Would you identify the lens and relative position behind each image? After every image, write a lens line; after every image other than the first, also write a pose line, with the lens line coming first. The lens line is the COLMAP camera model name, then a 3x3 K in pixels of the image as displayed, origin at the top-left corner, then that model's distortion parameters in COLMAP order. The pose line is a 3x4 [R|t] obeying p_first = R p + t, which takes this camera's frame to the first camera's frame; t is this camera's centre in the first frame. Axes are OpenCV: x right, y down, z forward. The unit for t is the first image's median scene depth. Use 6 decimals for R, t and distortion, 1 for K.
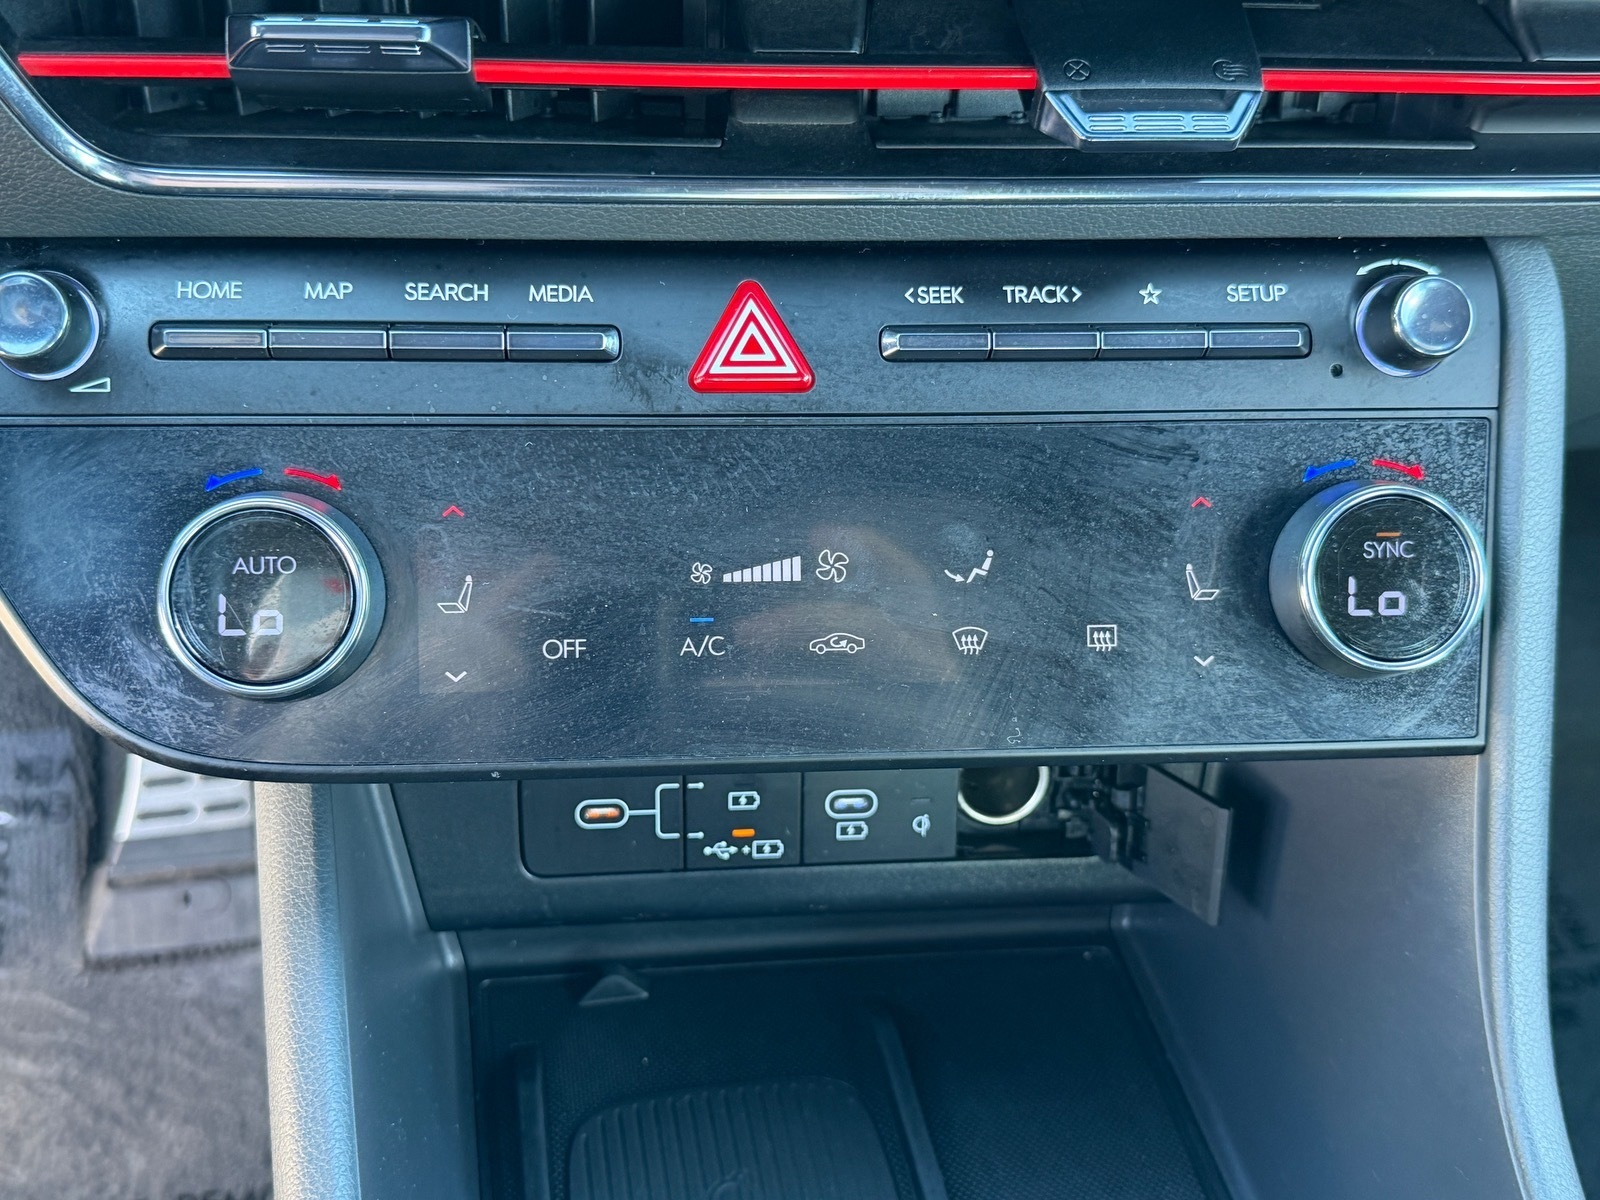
lens RADIAL K [[1735.7, 0, 800.0], [0, 1735.7, 600.0], [0, 0, 1]] dist [0.134133, -0.369349]
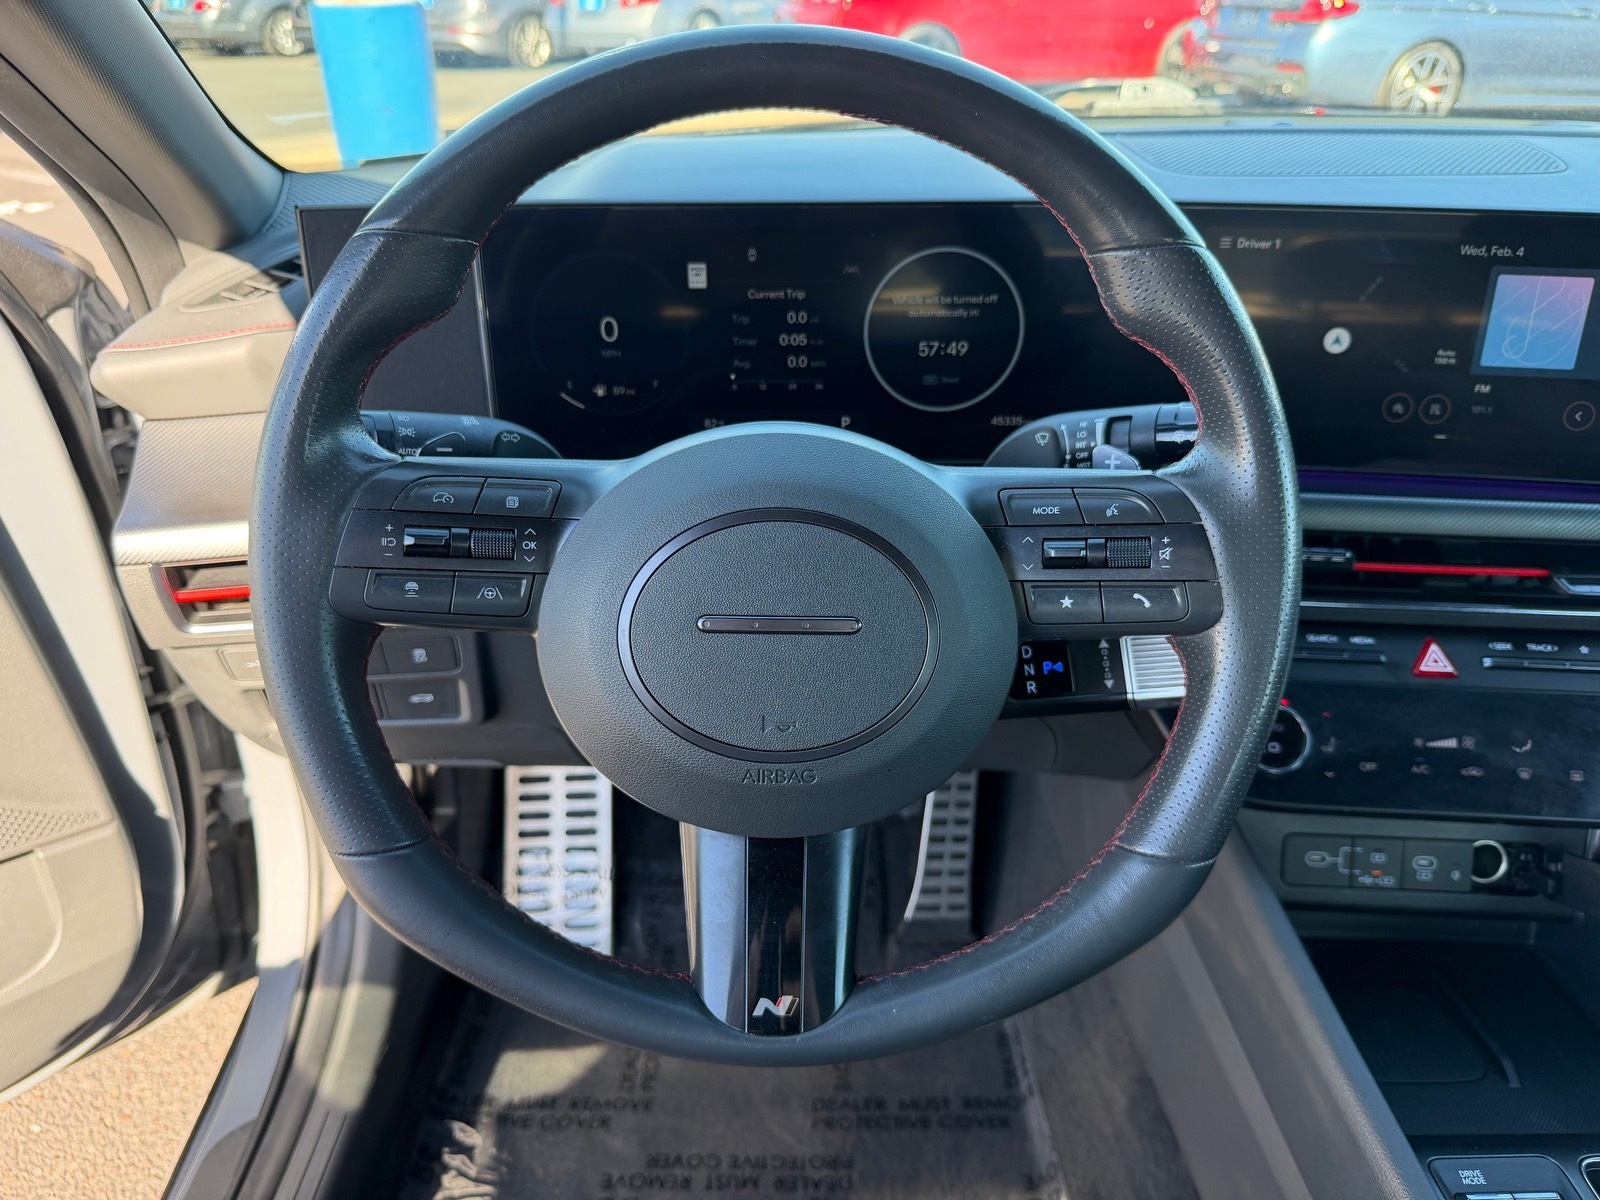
lens RADIAL K [[1157.8, 0, 800.0], [0, 1157.8, 600.0], [0, 0, 1]] dist [0.056278, -0.098541]
pose [[0.982952, 0.030653, -0.181291, -0.668897], [-0.075362, 0.966542, -0.245189, 0.283916], [0.167710, 0.254671, 0.952374, -0.935243]]
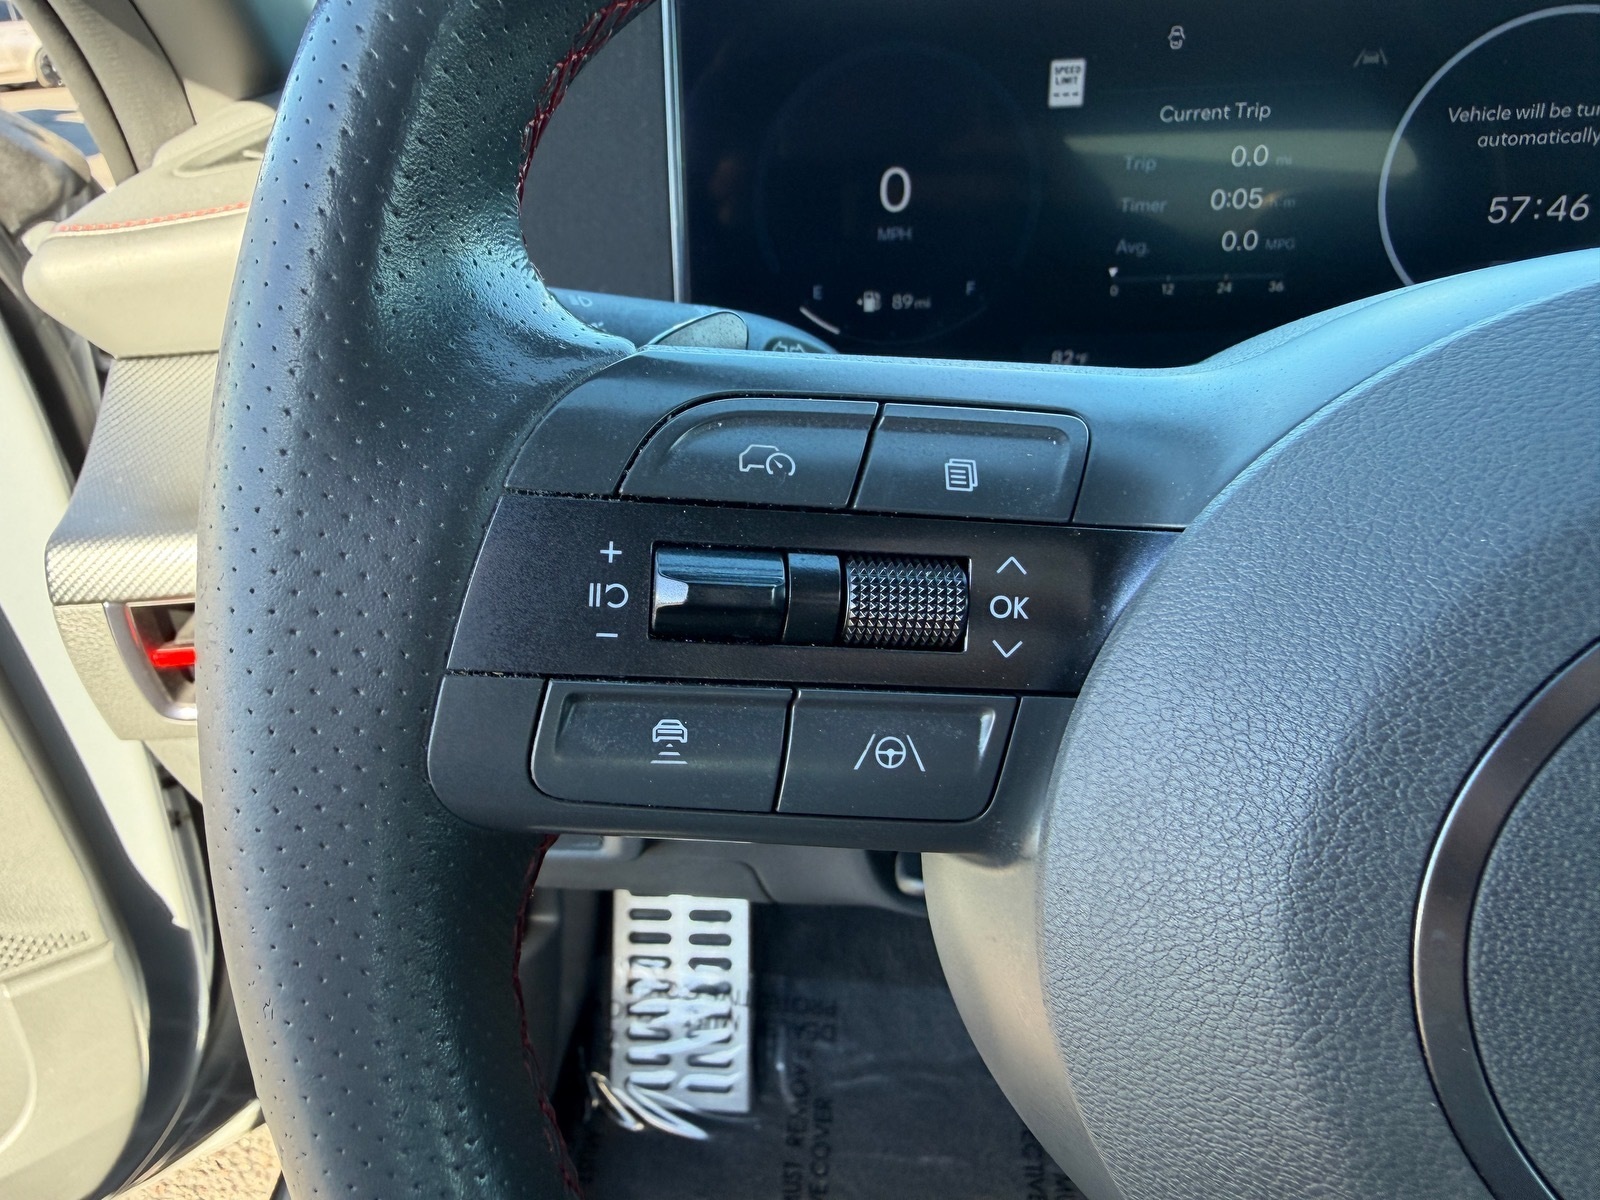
lens RADIAL K [[1160.3, 0, 701.2], [0, 1160.3, 605.0], [0, 0, 1]] dist [-0.003351, 0.008937]
pose [[0.951925, 0.045502, -0.302933, -1.141862], [-0.121605, 0.963780, -0.237362, 0.062115], [0.281161, 0.262789, 0.922979, -0.248643]]
